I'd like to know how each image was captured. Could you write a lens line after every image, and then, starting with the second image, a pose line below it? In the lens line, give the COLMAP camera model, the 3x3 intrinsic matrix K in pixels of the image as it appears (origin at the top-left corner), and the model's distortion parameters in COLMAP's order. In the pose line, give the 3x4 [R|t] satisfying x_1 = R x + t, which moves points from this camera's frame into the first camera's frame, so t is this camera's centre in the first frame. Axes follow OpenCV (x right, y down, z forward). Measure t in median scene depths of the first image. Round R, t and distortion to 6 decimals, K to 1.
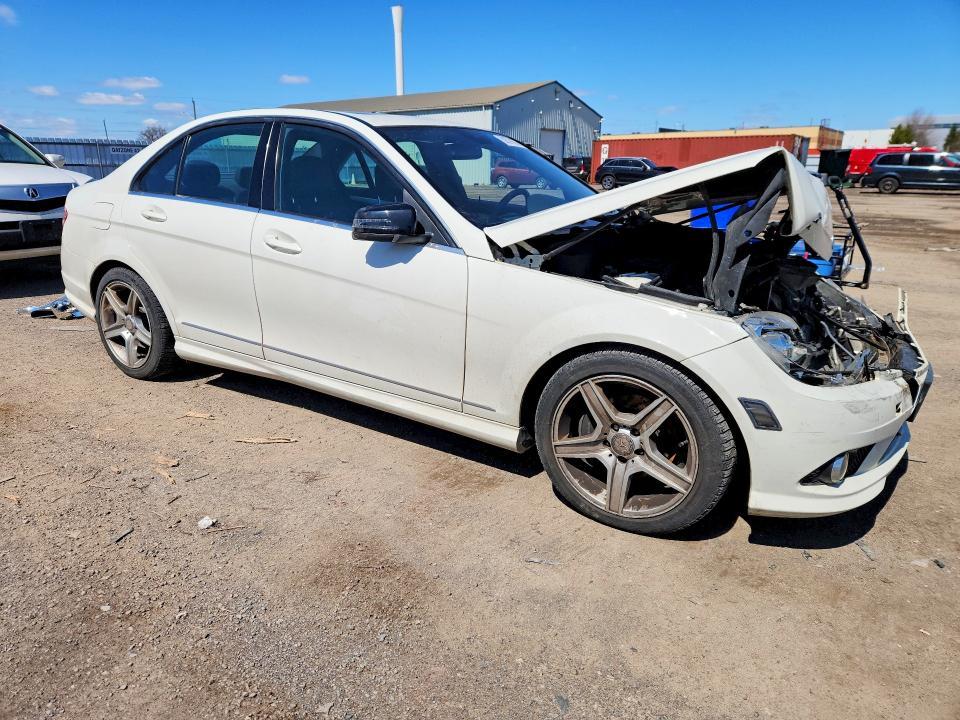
lens RADIAL K [[713.8, 0, 480.0], [0, 713.8, 360.0], [0, 0, 1]] dist [0.028906, -0.004470]
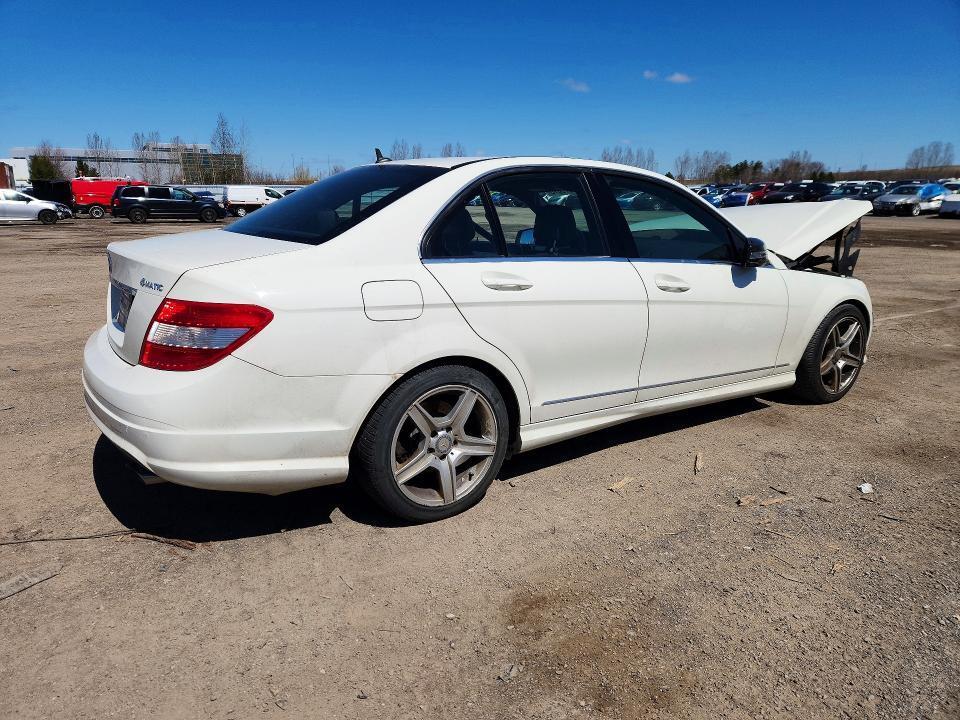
lens RADIAL K [[713.8, 0, 480.0], [0, 713.8, 360.0], [0, 0, 1]] dist [0.028906, -0.004470]
pose [[0.316018, -0.217707, 0.923437, -0.817950], [0.249179, 0.958193, 0.140626, -0.162162], [-0.915446, 0.185661, 0.357054, 0.520565]]
